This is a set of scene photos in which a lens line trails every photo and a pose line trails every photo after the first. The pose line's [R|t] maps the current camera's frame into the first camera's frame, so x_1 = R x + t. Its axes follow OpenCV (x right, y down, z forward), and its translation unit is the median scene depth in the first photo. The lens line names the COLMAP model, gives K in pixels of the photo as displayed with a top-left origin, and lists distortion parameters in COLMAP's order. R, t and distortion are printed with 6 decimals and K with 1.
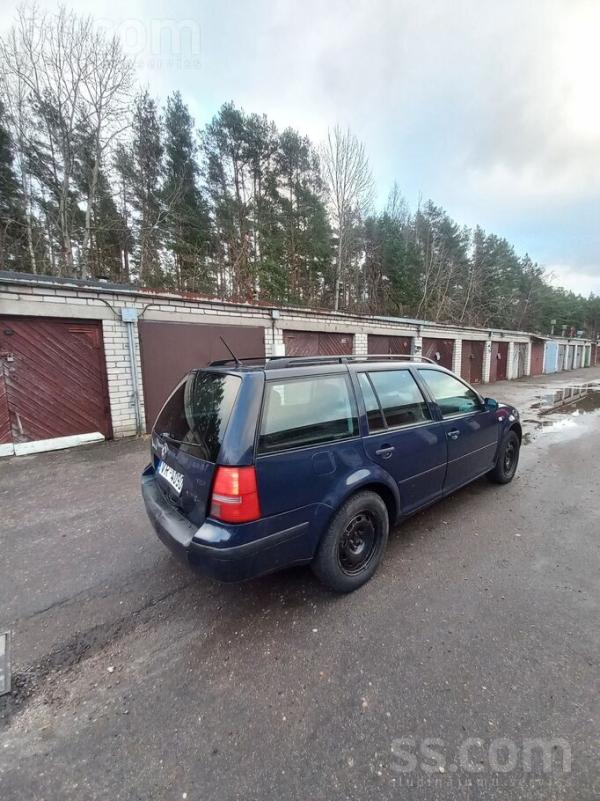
lens RADIAL K [[316.4, 0, 300.9], [0, 316.4, 405.7], [0, 0, 1]] dist [0.018112, -0.015774]
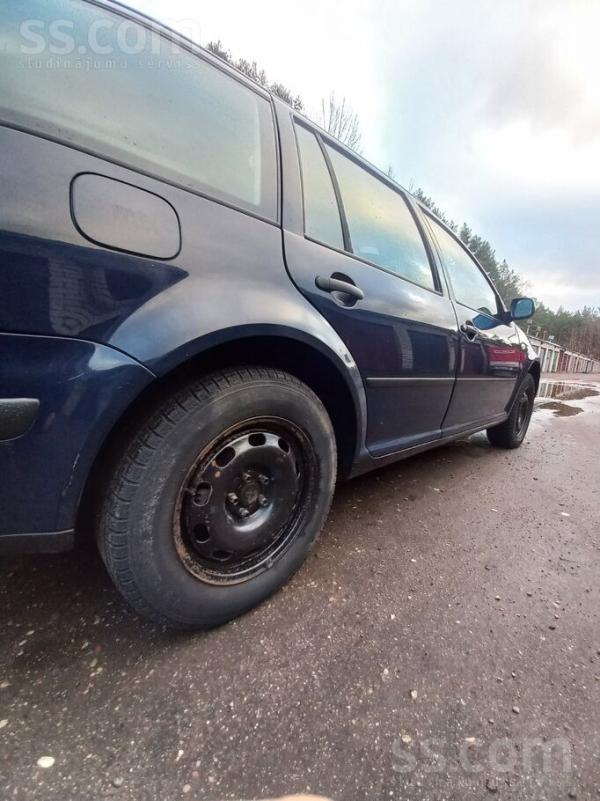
lens RADIAL K [[317.9, 0, 302.3], [0, 317.9, 409.9], [0, 0, 1]] dist [0.017955, -0.018719]
pose [[0.992143, 0.080920, 0.095420, 0.065214], [-0.084760, 0.995718, 0.036897, 0.100206], [-0.092025, -0.044695, 0.994753, 0.204433]]
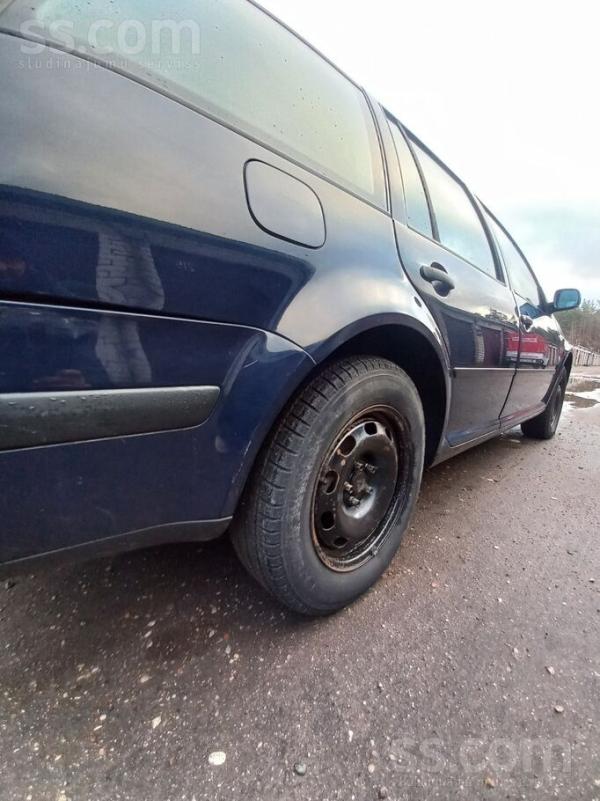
lens RADIAL K [[317.4, 0, 303.1], [0, 317.4, 411.4], [0, 0, 1]] dist [0.014541, -0.015832]
pose [[0.992830, 0.064357, 0.100736, 0.020600], [-0.069718, 0.996281, 0.050625, 0.106711], [-0.097103, -0.057285, 0.993624, 0.207691]]
